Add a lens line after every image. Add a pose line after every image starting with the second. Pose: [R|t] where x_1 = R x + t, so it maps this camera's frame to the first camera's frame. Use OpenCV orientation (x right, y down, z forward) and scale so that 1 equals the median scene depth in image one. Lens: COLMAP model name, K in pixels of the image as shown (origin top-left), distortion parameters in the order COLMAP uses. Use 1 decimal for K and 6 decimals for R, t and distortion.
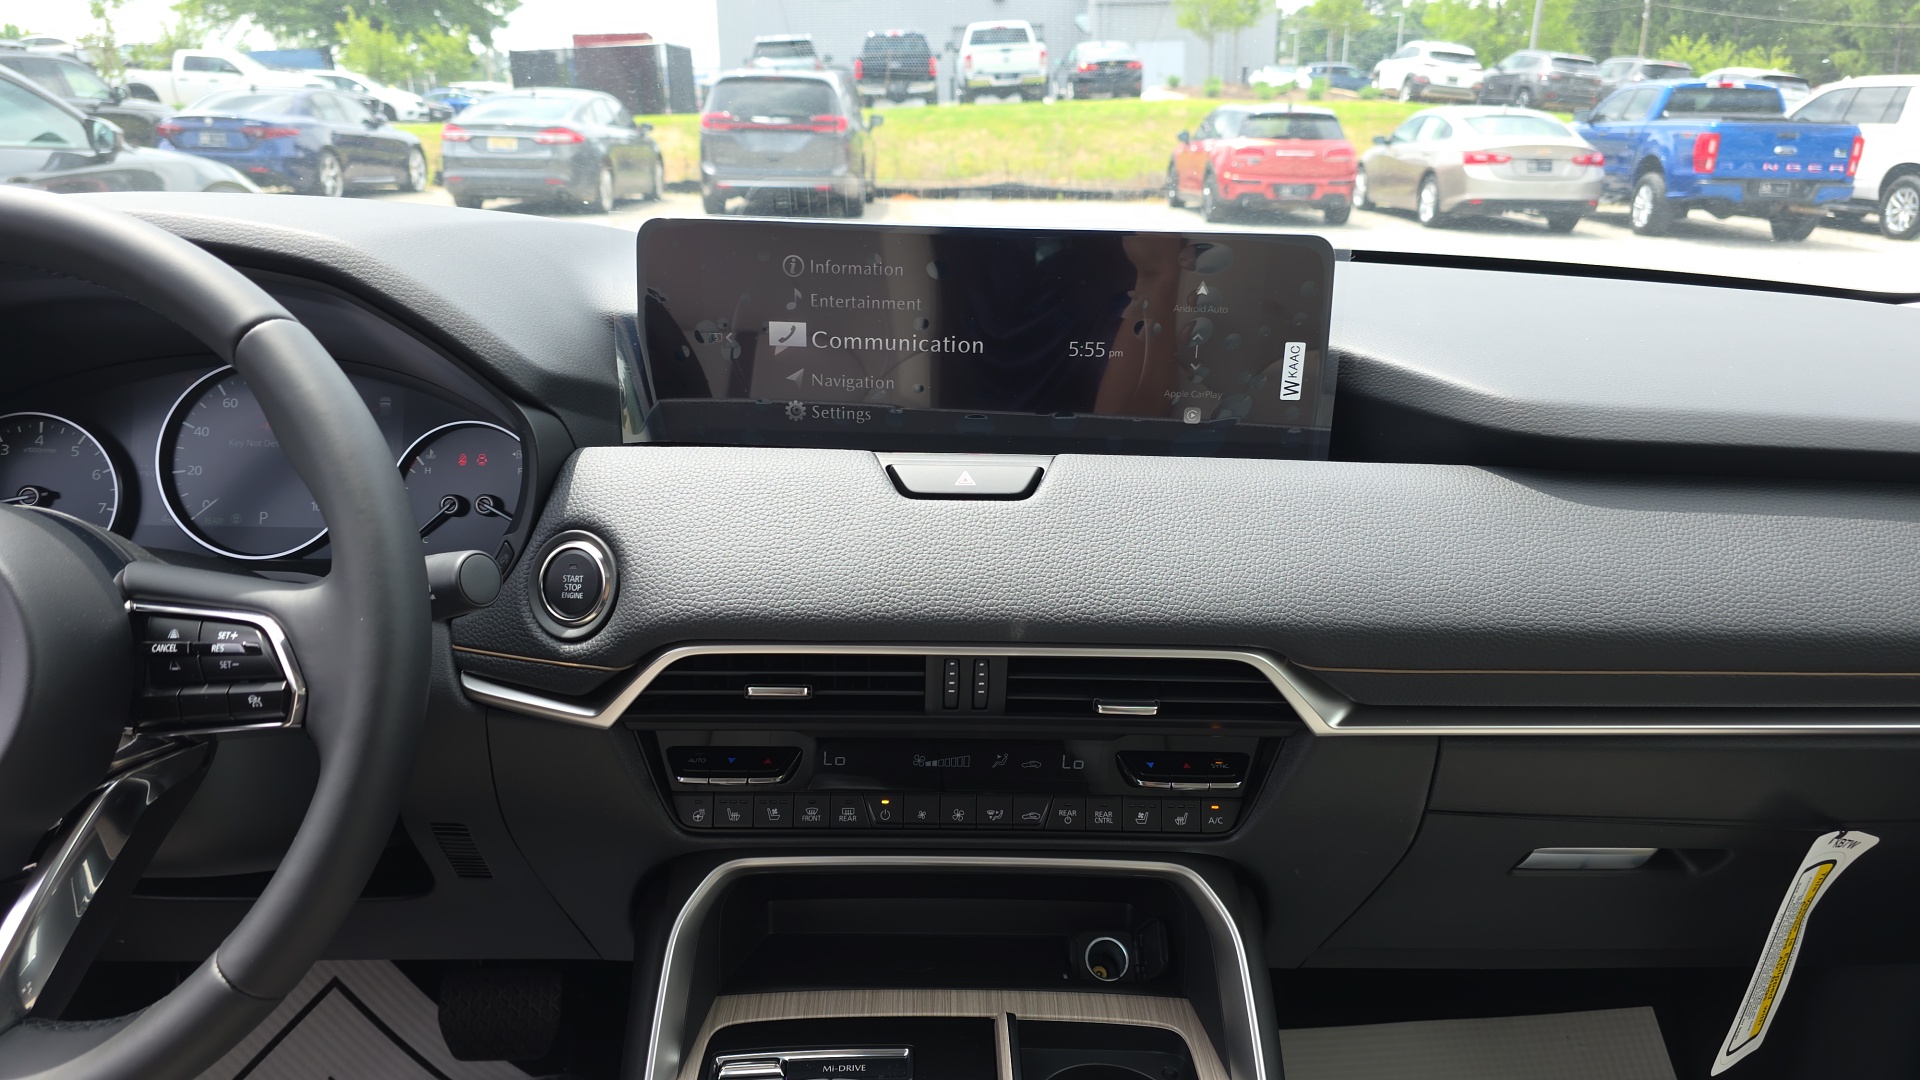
lens RADIAL K [[1296.9, 0, 953.3], [0, 1296.9, 542.2], [0, 0, 1]] dist [0.058306, -0.066263]
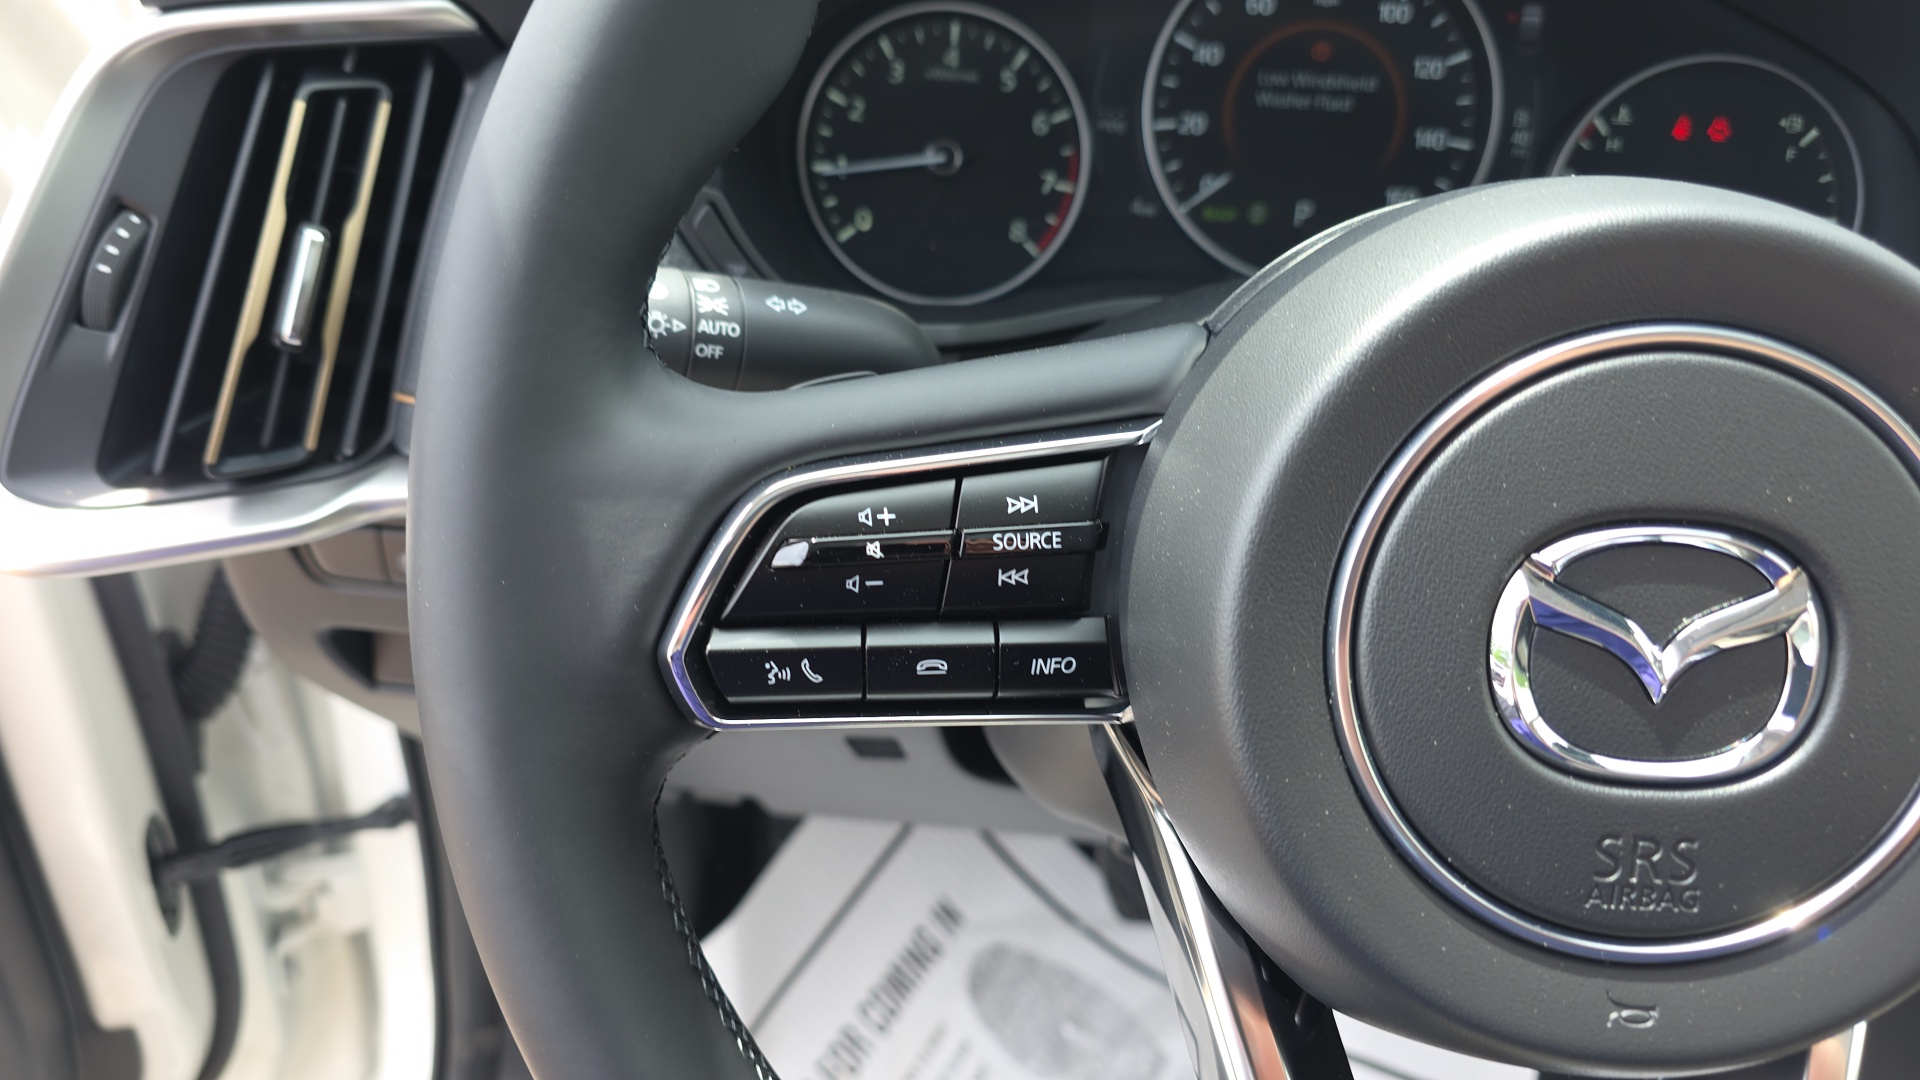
lens RADIAL K [[1296.9, 0, 936.4], [0, 1296.9, 559.9], [0, 0, 1]] dist [0.058306, -0.066263]
pose [[0.994783, 0.076612, -0.067362, -0.703641], [-0.057807, 0.967400, 0.246567, -0.004494], [0.084056, -0.241386, 0.966782, 0.418210]]
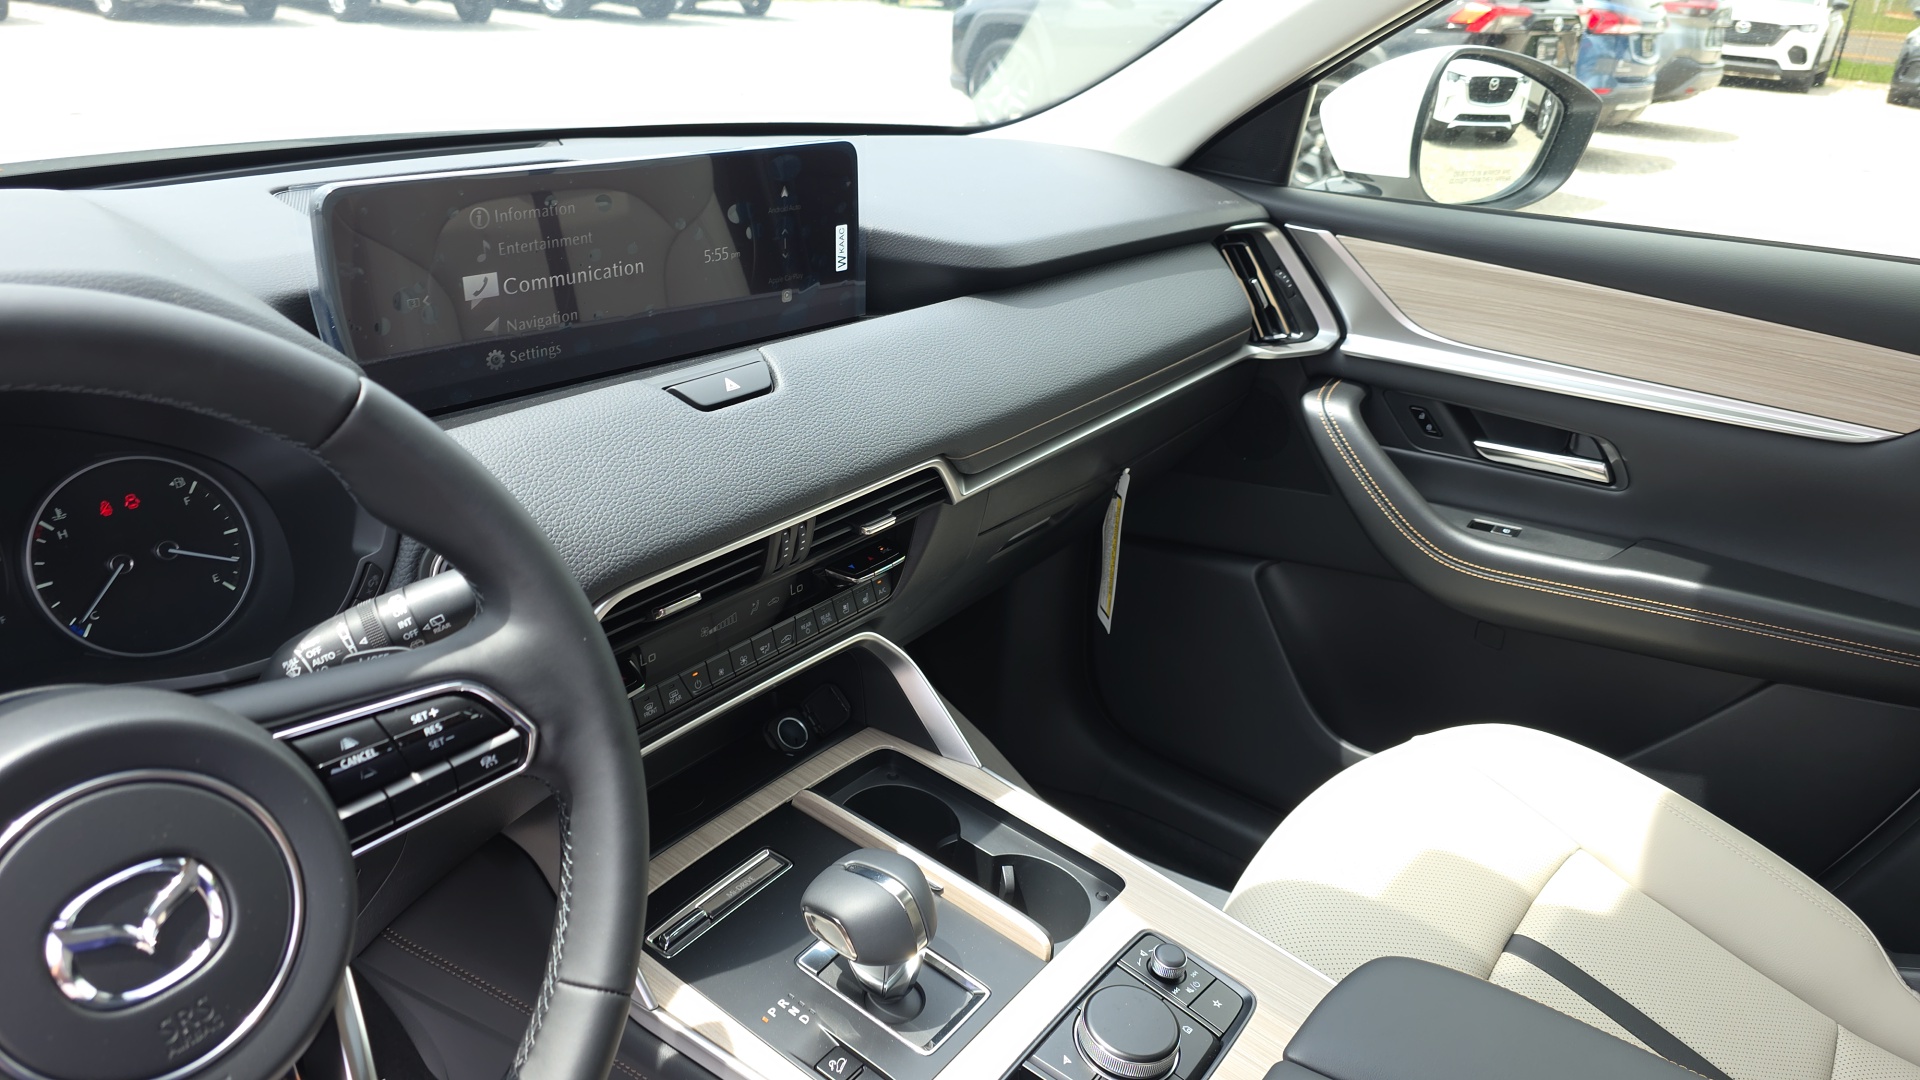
lens RADIAL K [[1296.9, 0, 935.0], [0, 1296.9, 543.1], [0, 0, 1]] dist [0.058306, -0.066263]
pose [[0.626412, -0.317097, 0.712080, -0.704482], [0.205394, 0.948379, 0.241641, -0.147432], [-0.751945, -0.005110, 0.659206, 0.072324]]
